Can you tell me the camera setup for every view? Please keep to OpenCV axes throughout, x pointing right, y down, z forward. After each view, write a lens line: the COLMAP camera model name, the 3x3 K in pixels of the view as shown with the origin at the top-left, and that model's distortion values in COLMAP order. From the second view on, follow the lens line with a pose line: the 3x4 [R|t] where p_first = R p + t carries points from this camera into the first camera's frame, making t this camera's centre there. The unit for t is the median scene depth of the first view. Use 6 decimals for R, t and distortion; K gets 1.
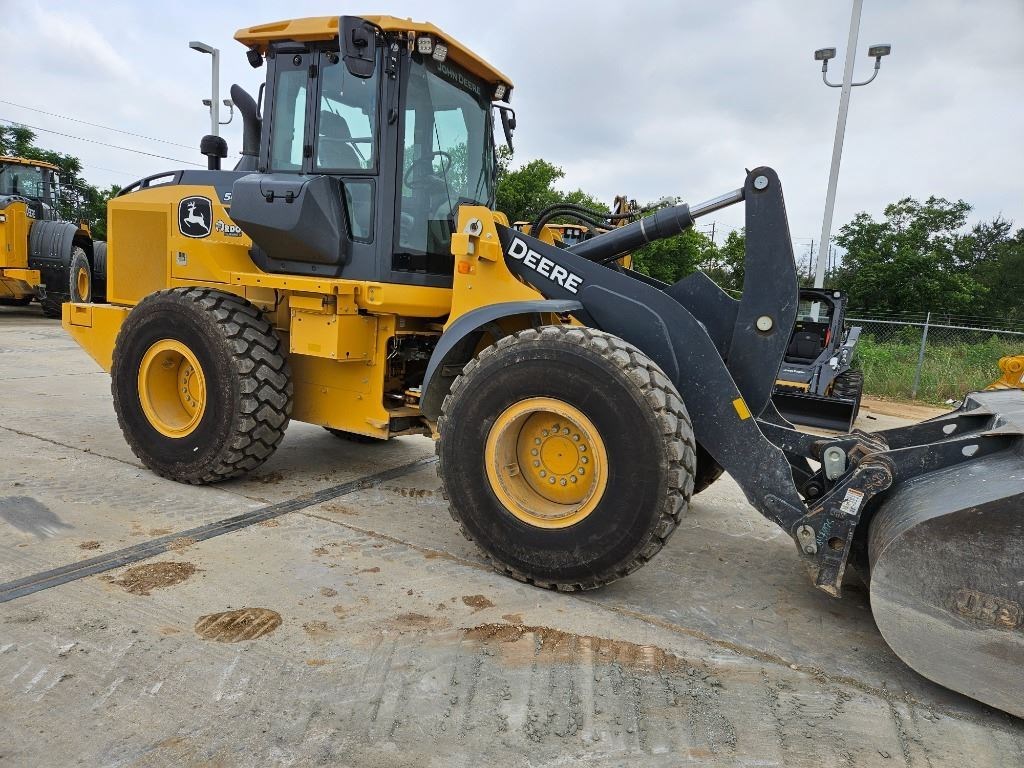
lens RADIAL K [[729.2, 0, 508.2], [0, 729.2, 392.4], [0, 0, 1]] dist [0.054847, -0.025851]
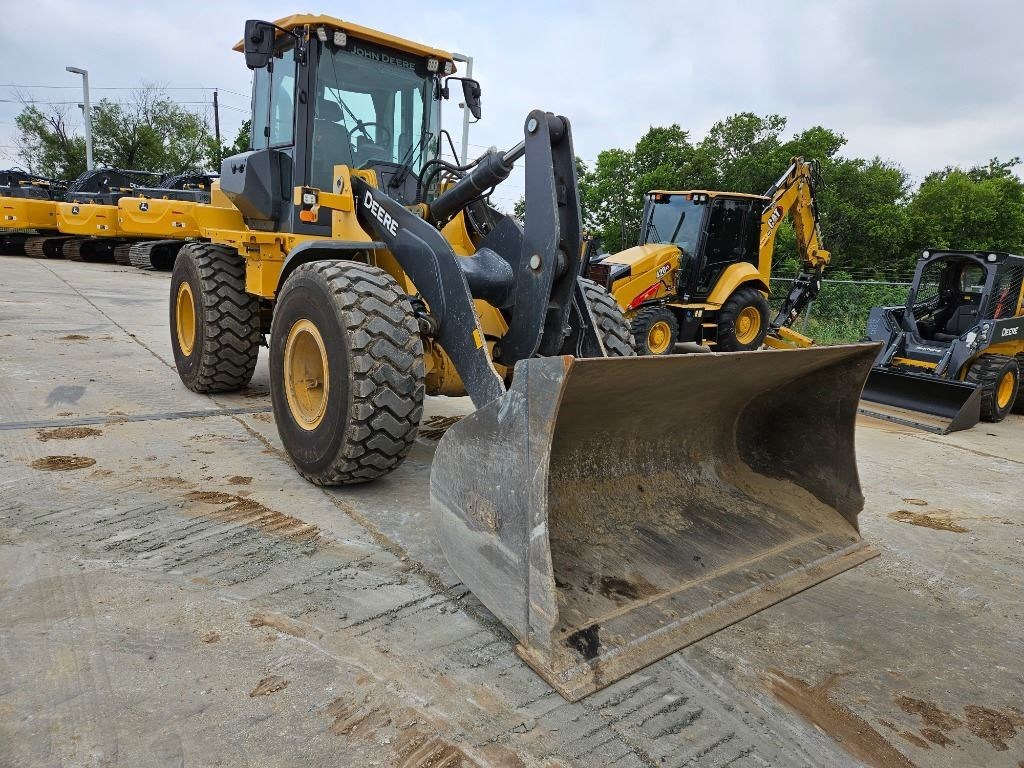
lens RADIAL K [[729.2, 0, 505.5], [0, 729.2, 379.1], [0, 0, 1]] dist [0.054847, -0.025851]
pose [[0.900880, 0.060977, -0.429764, 0.679918], [-0.062109, 0.998004, 0.011406, 0.055615], [0.429602, 0.016417, 0.902869, 0.048794]]
